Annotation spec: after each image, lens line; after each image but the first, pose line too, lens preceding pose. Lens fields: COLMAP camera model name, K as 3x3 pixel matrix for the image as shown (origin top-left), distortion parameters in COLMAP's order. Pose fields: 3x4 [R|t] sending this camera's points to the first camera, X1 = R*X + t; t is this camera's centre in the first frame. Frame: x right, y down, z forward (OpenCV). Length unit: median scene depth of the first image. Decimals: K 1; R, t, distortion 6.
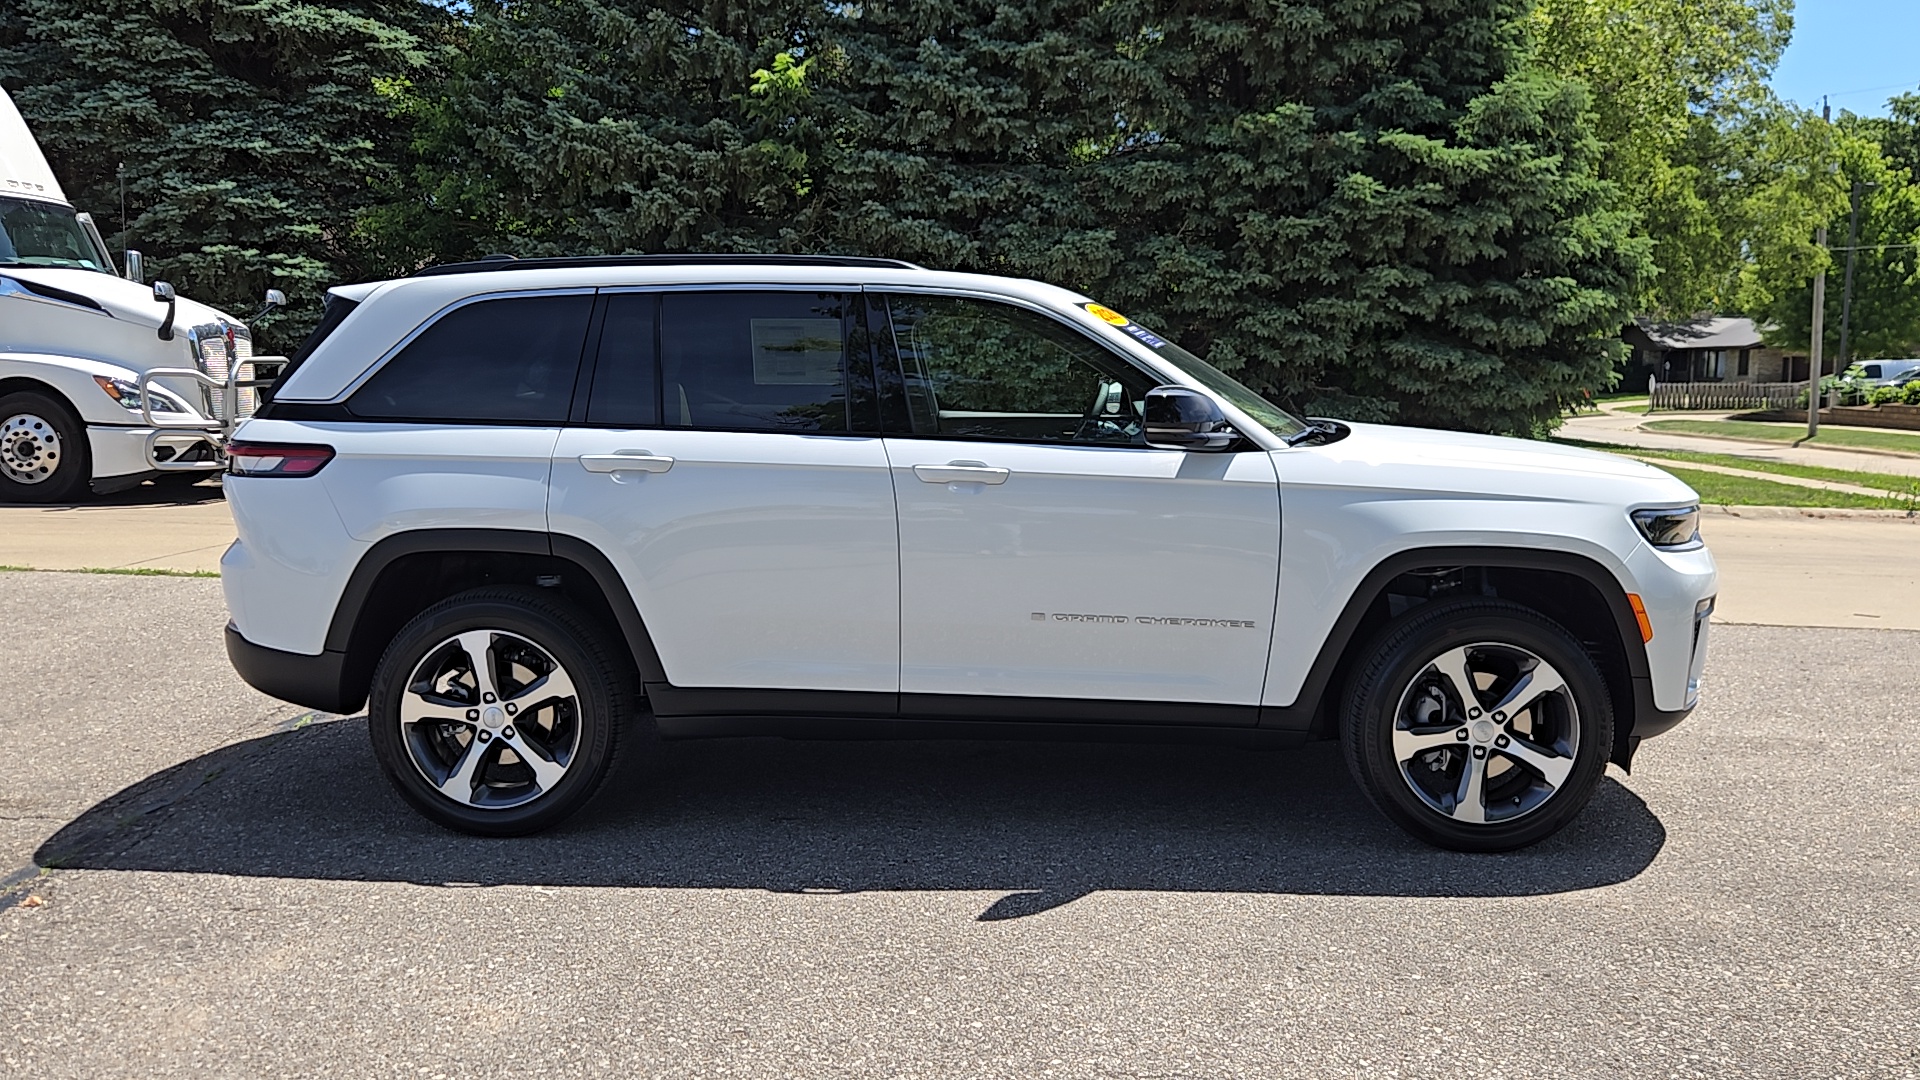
lens RADIAL K [[1585.0, 0, 948.3], [0, 1585.0, 537.4], [0, 0, 1]] dist [0.019642, -0.003533]
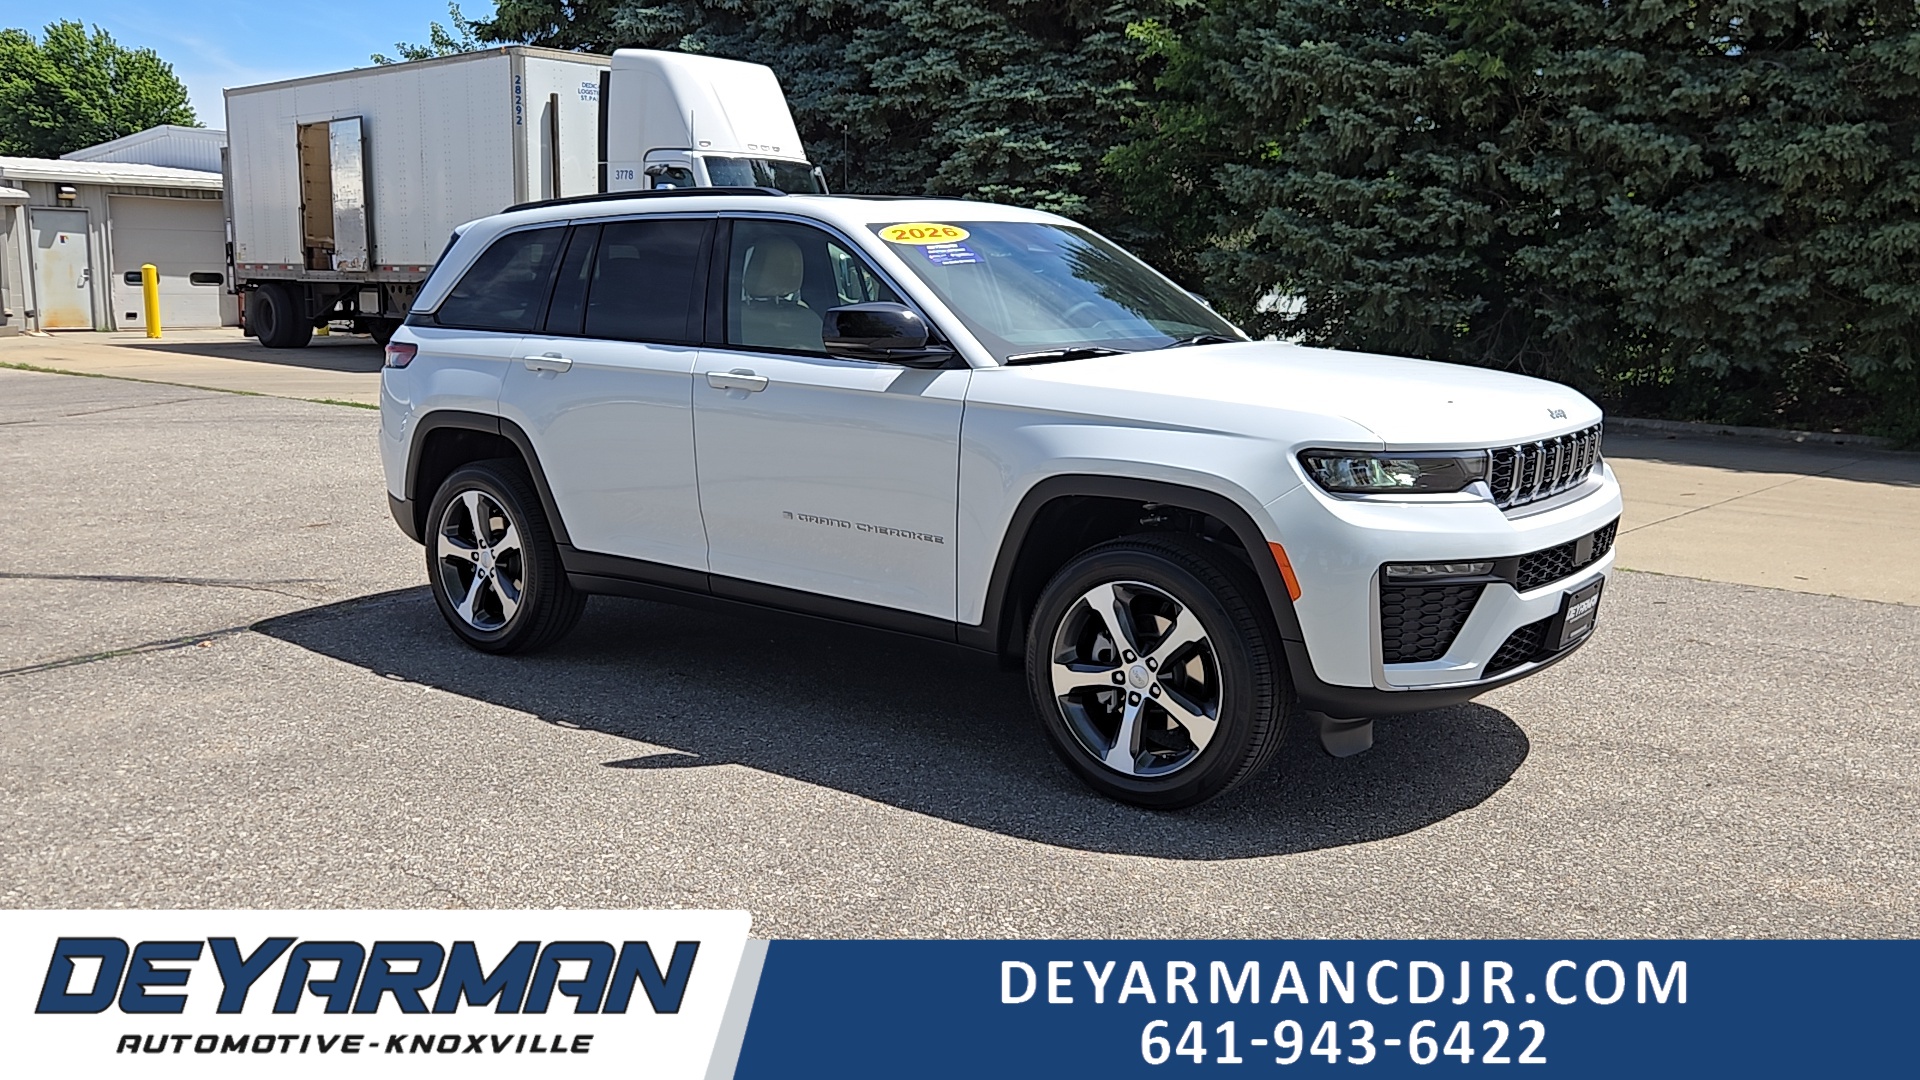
lens RADIAL K [[1574.2, 0, 978.0], [0, 1574.2, 541.9], [0, 0, 1]] dist [0.025592, -0.008278]
pose [[0.815193, 0.091868, -0.571857, 0.766287], [-0.063465, 0.995564, 0.069465, -0.014981], [0.575702, -0.020335, 0.817407, 0.188206]]
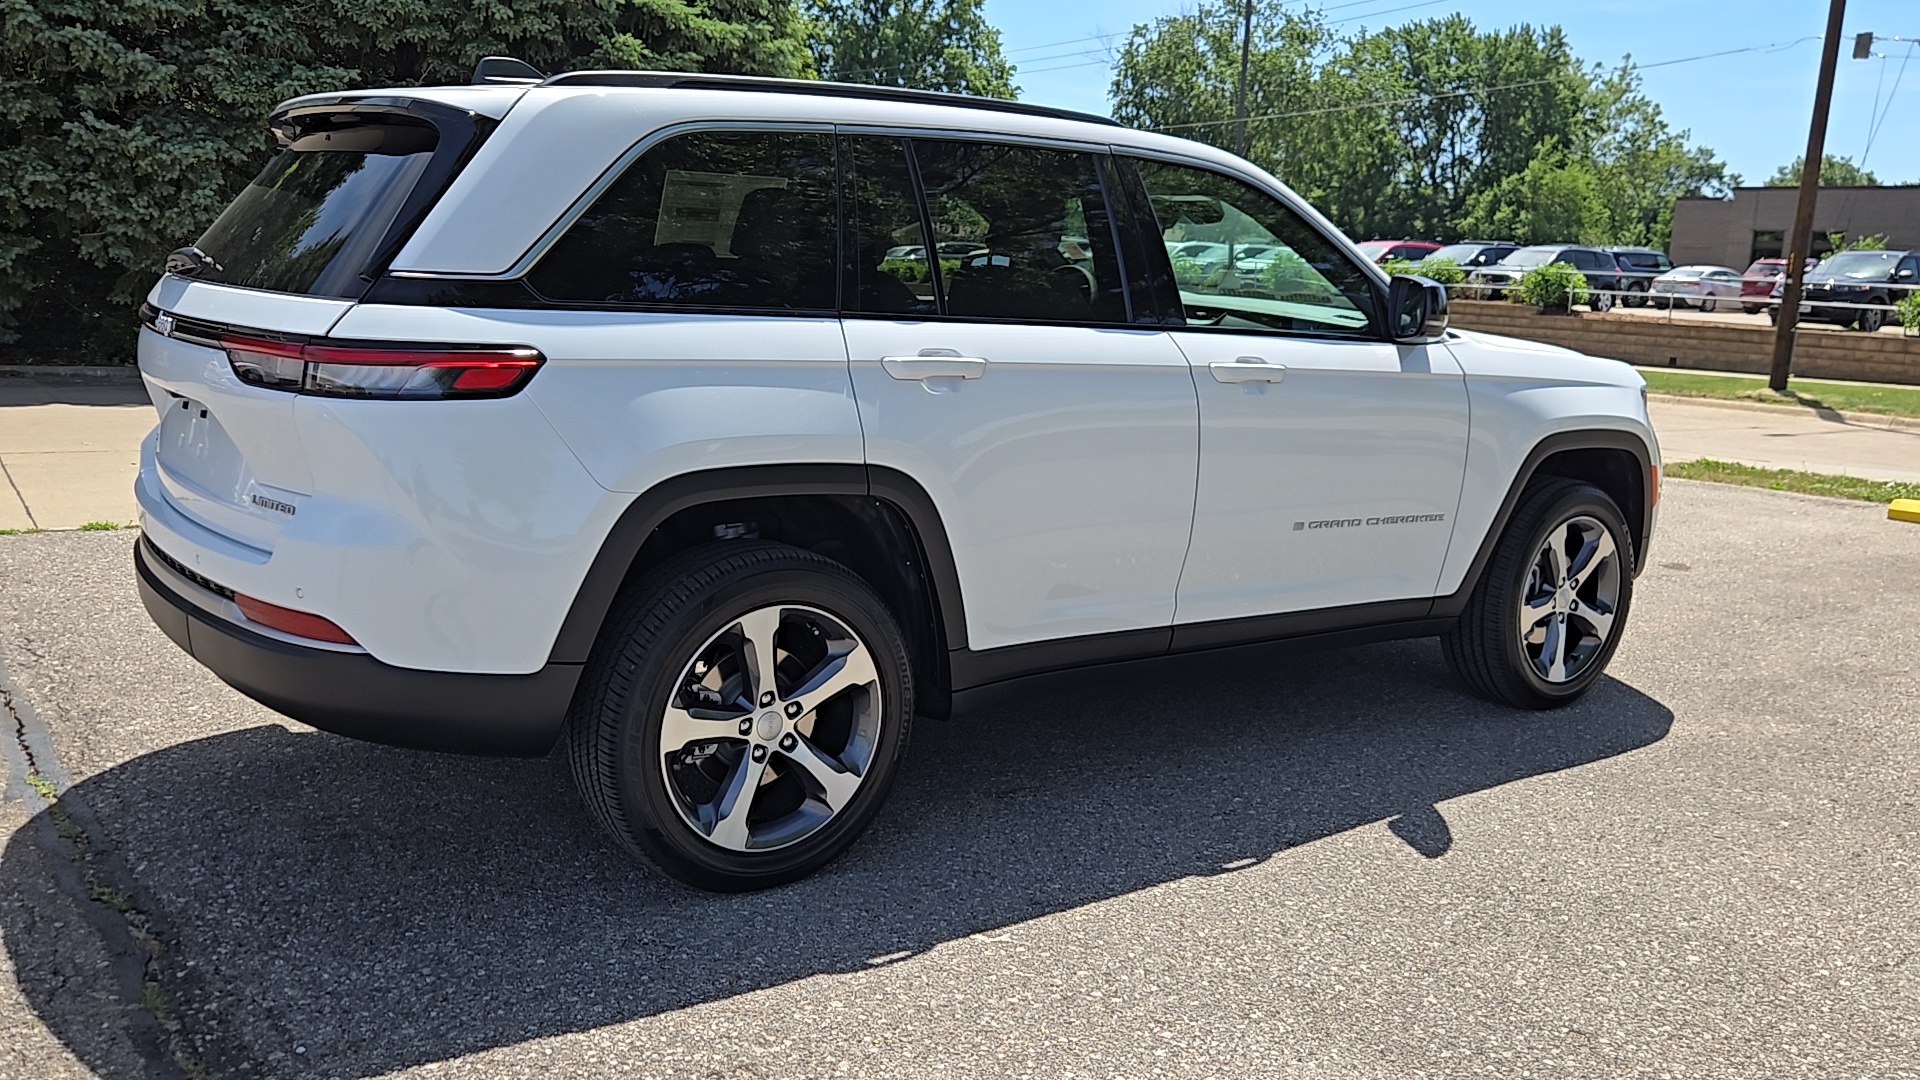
lens RADIAL K [[1585.0, 0, 948.3], [0, 1585.0, 537.4], [0, 0, 1]] dist [0.019642, -0.003533]
pose [[0.789193, -0.082892, 0.608526, -0.653161], [0.033587, 0.995192, 0.092005, -0.034742], [-0.613226, -0.052171, 0.788183, 0.389634]]
